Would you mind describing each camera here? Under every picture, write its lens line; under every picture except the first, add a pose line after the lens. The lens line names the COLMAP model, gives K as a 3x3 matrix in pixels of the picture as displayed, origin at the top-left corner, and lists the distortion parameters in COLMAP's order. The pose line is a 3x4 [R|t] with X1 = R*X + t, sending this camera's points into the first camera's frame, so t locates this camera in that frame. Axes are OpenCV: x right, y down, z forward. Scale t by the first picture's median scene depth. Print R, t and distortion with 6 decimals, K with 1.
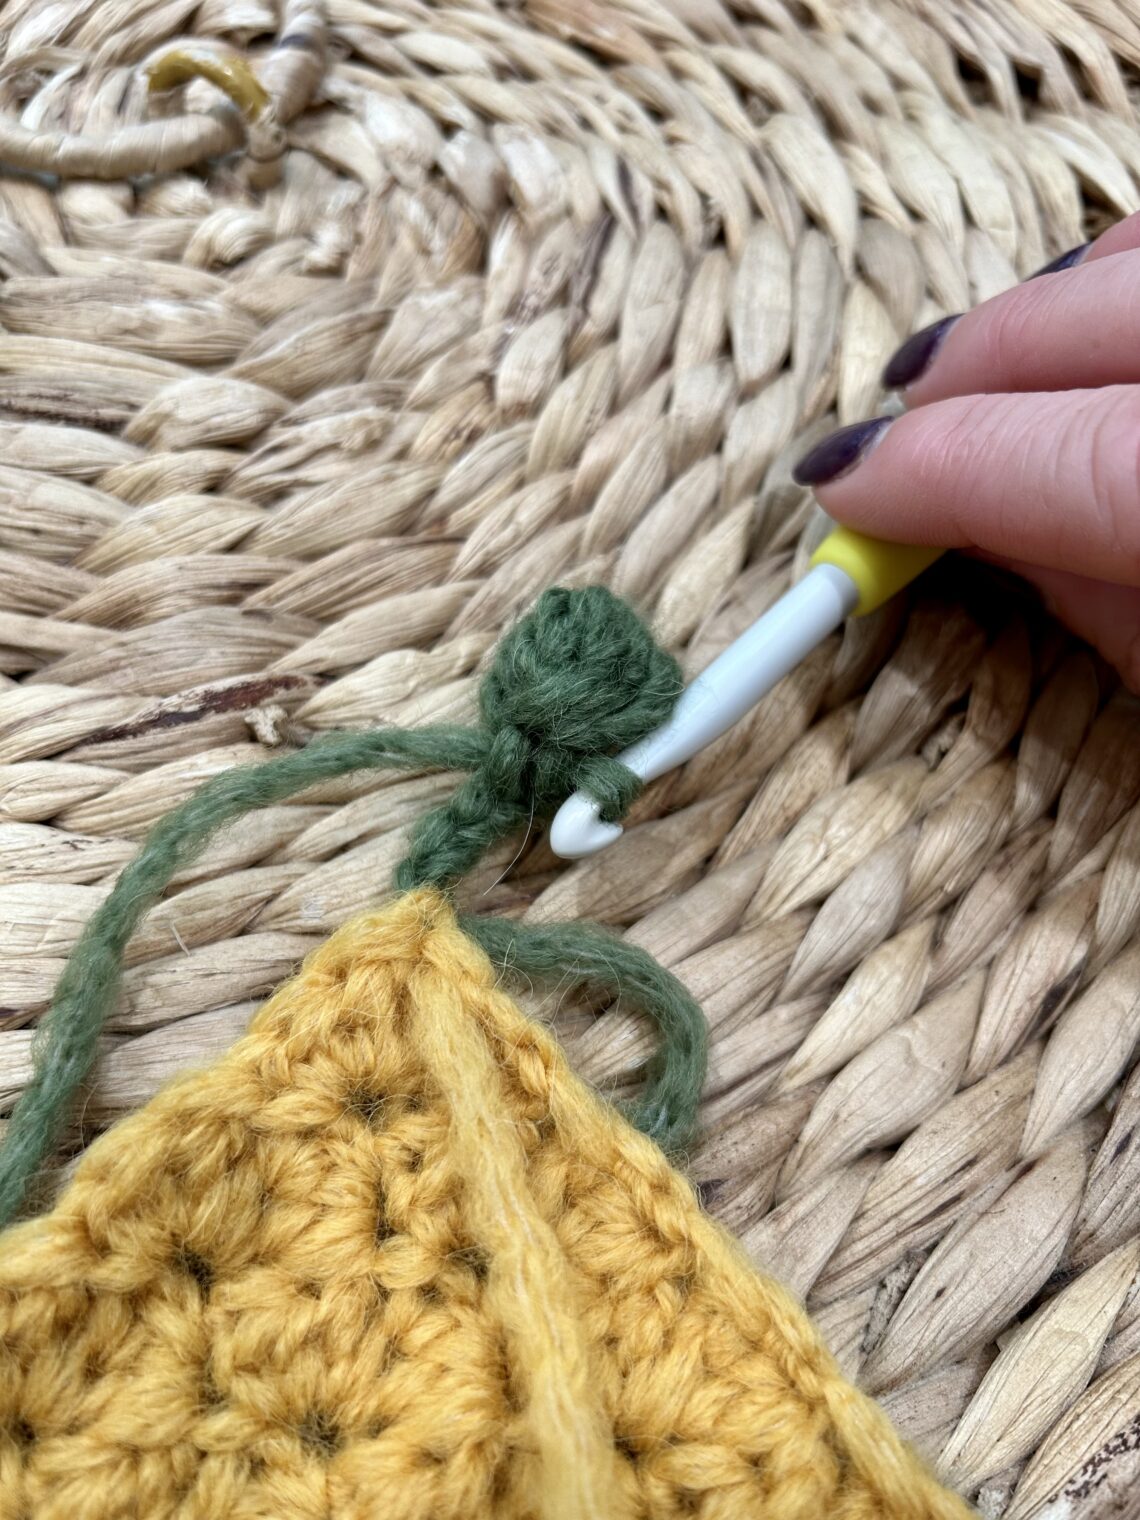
lens RADIAL K [[1207.8, 0, 570.0], [0, 1207.8, 760.0], [0, 0, 1]] dist [-0.035653, 0.002603]
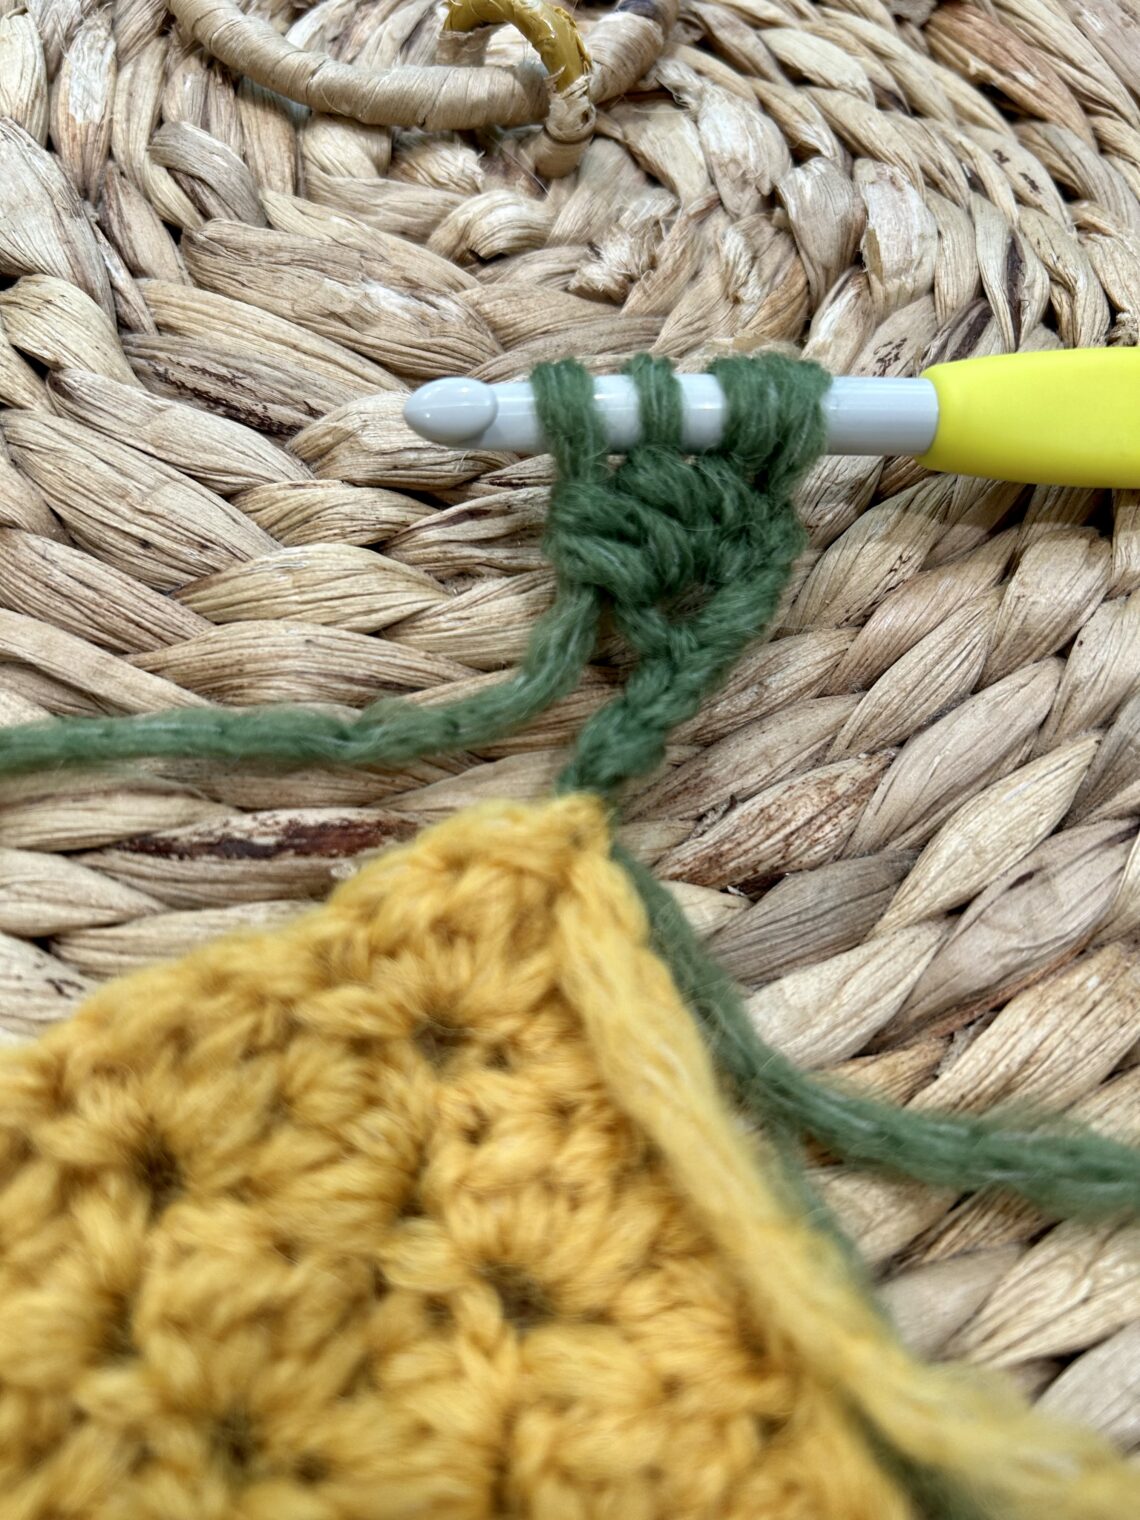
lens RADIAL K [[1207.8, 0, 570.0], [0, 1207.8, 760.0], [0, 0, 1]] dist [-0.035653, 0.002603]
pose [[0.957934, 0.260128, -0.121224, -0.058805], [-0.263419, 0.964611, -0.011680, -0.119989], [0.113895, 0.043121, 0.992557, 0.277519]]
